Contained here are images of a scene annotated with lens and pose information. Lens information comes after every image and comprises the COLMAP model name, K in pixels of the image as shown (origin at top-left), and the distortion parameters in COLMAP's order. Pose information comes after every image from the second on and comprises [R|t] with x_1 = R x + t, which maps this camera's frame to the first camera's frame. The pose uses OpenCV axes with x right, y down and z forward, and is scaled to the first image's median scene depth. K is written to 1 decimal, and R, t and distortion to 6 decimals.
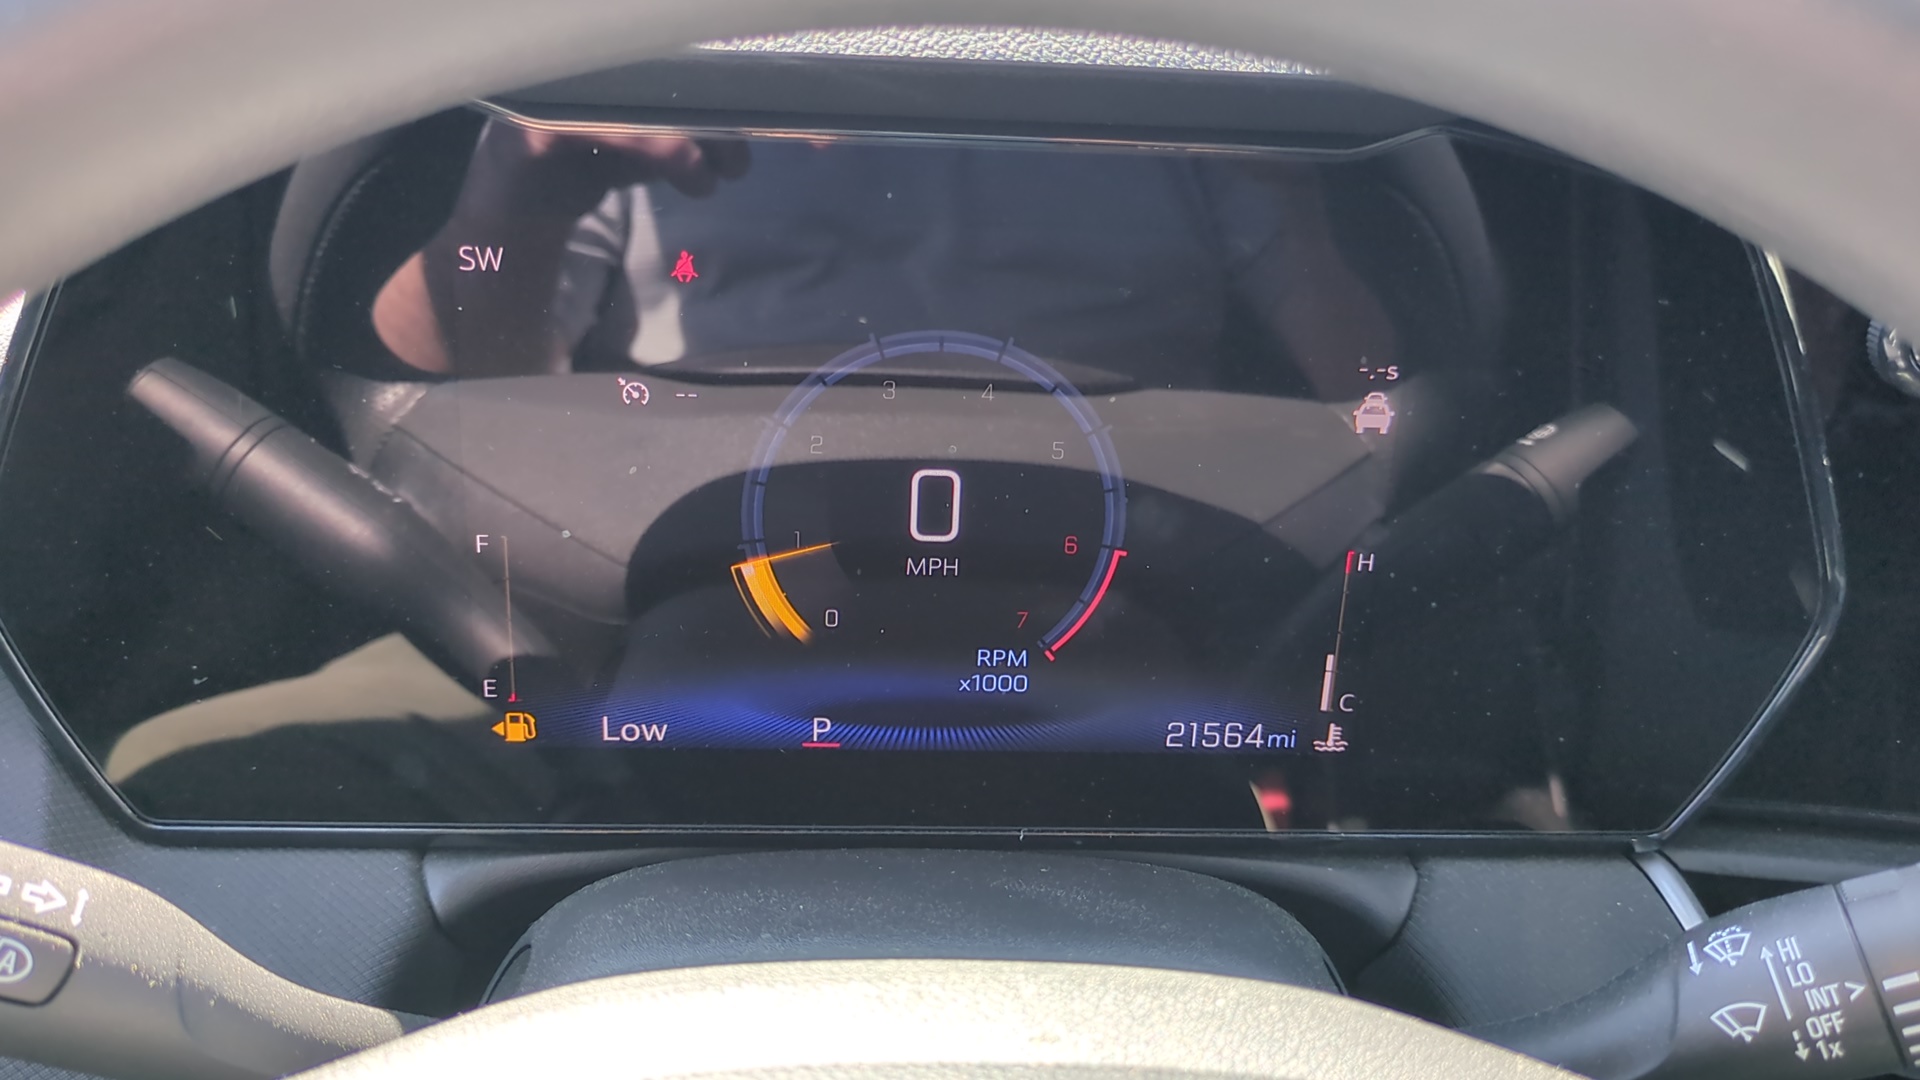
lens RADIAL K [[1679.7, 0, 966.5], [0, 1679.7, 551.5], [0, 0, 1]] dist [0.044394, -0.044287]
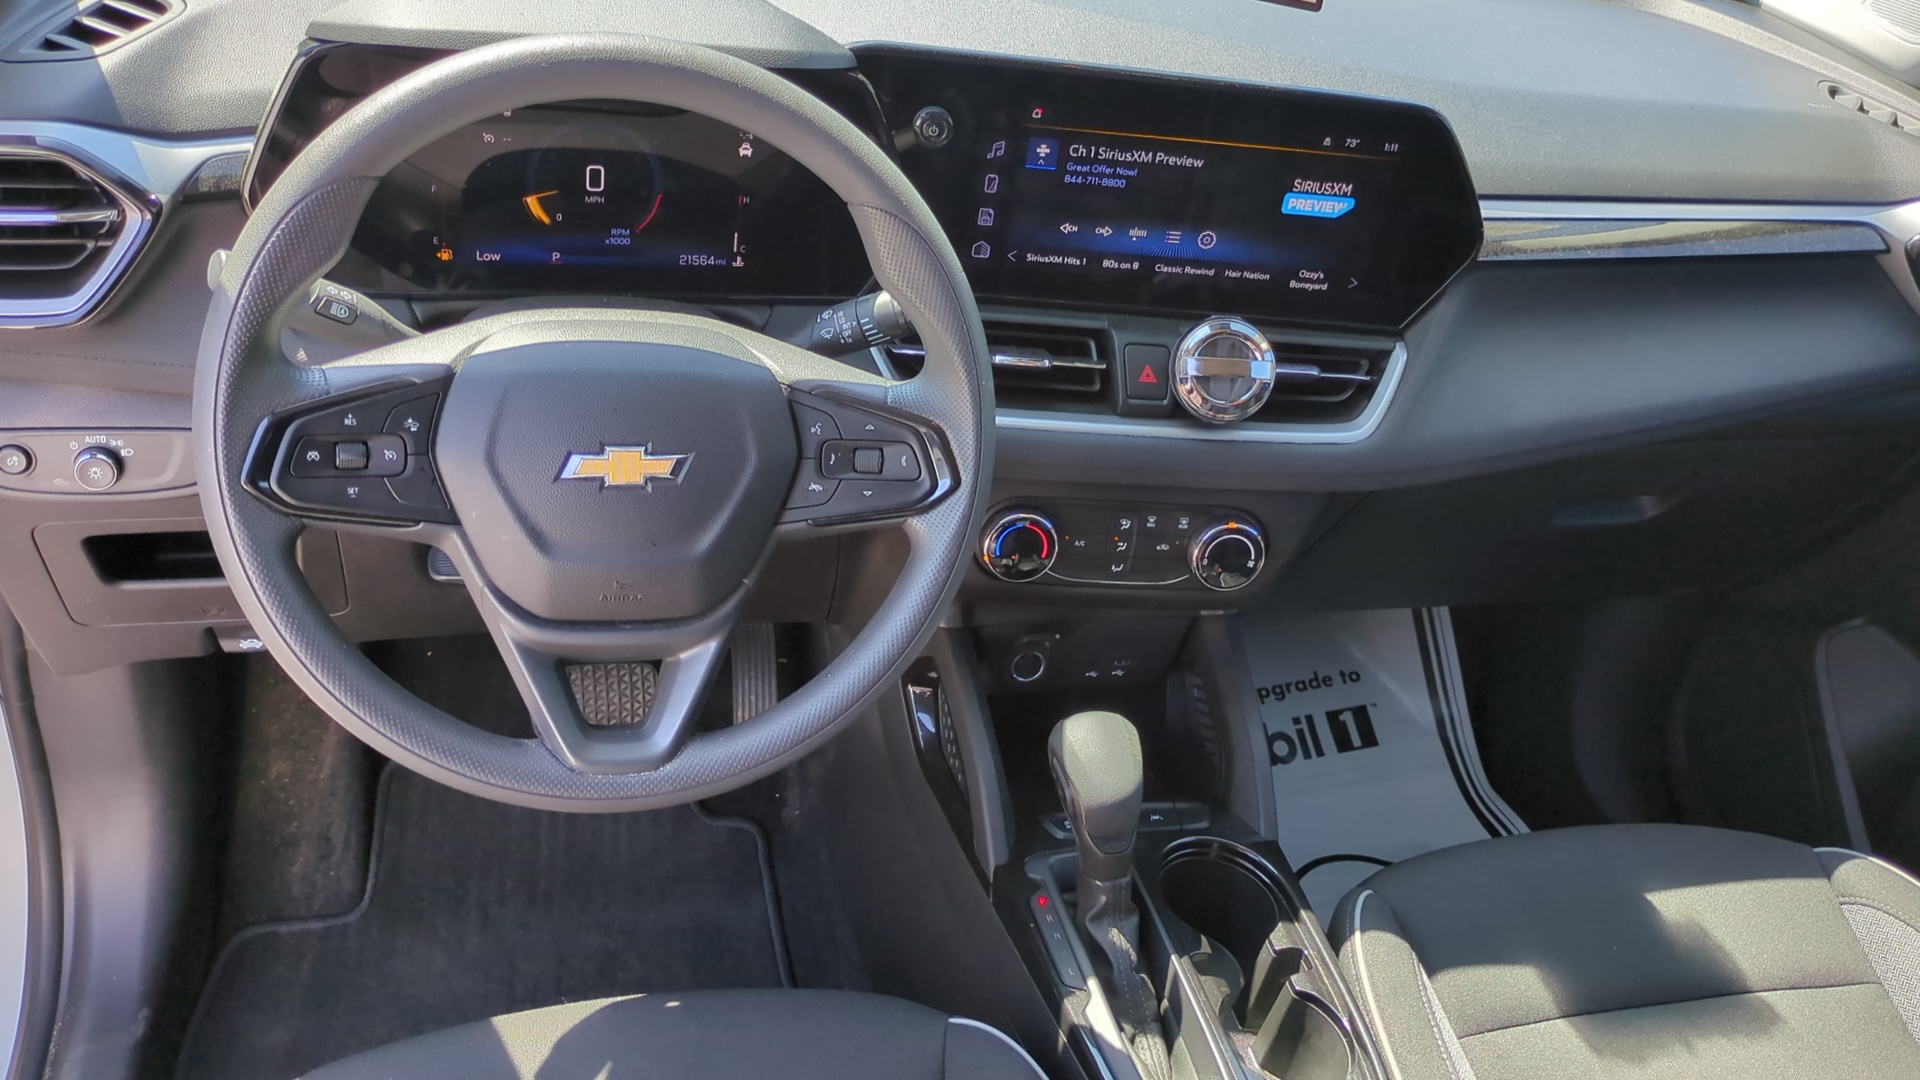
lens RADIAL K [[1679.7, 0, 962.6], [0, 1679.7, 536.4], [0, 0, 1]] dist [0.044394, -0.044287]
pose [[0.974793, -0.031771, 0.220836, -0.061918], [-0.022799, 0.970444, 0.240249, -0.138502], [-0.221942, -0.239227, 0.945258, -1.998449]]
